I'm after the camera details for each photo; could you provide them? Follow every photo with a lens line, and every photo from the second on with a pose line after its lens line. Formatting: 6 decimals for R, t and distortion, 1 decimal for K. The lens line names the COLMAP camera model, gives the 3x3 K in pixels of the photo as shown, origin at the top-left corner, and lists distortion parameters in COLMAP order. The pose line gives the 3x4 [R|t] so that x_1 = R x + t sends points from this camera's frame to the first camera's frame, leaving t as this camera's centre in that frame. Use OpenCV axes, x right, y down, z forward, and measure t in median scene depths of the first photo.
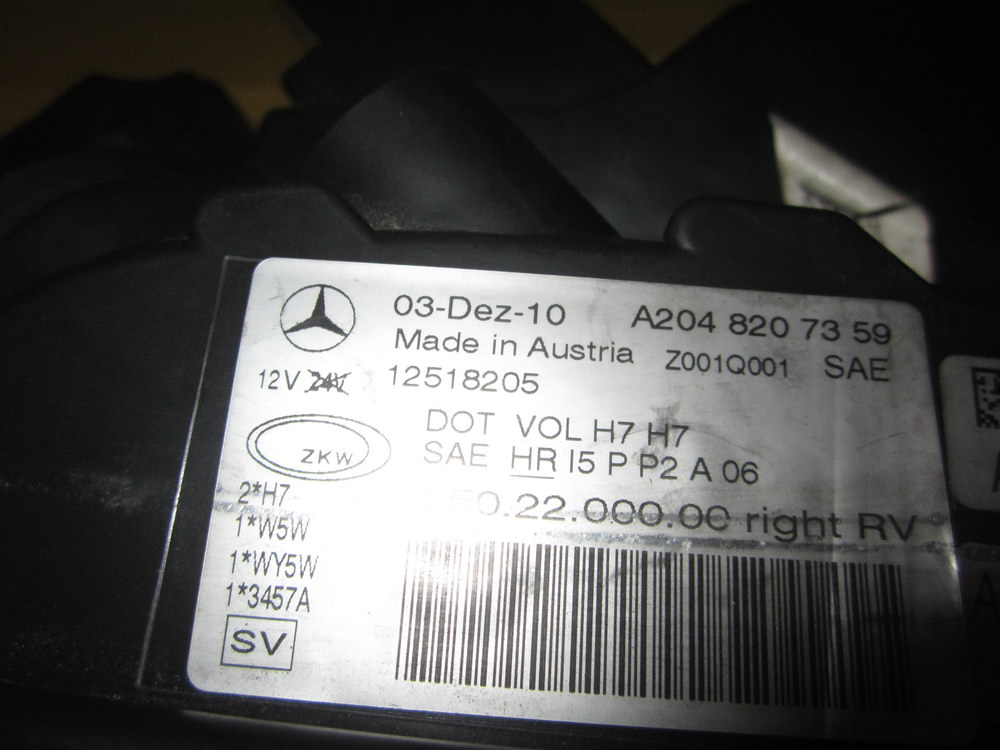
lens RADIAL K [[823.8, 0, 501.0], [0, 823.8, 375.1], [0, 0, 1]] dist [-0.037759, 0.030712]
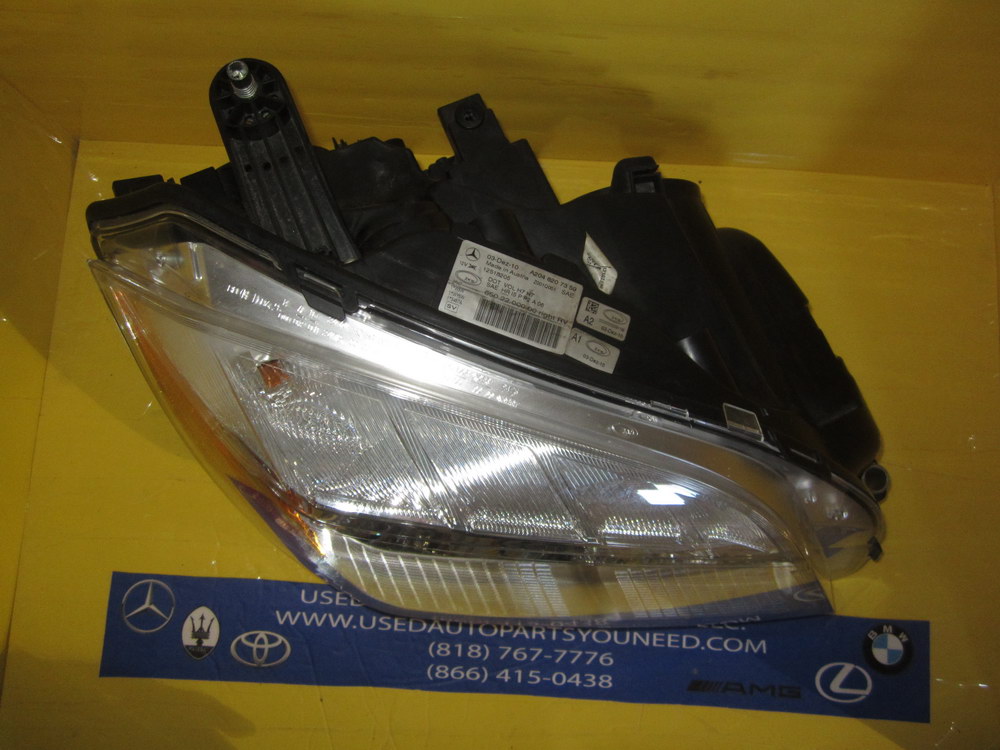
lens RADIAL K [[823.8, 0, 497.4], [0, 823.8, 378.2], [0, 0, 1]] dist [-0.037759, 0.030712]
pose [[0.950660, 0.276273, 0.141132, -0.599596], [-0.283074, 0.958621, 0.030229, 0.484463], [-0.126941, -0.068688, 0.989529, -4.261308]]
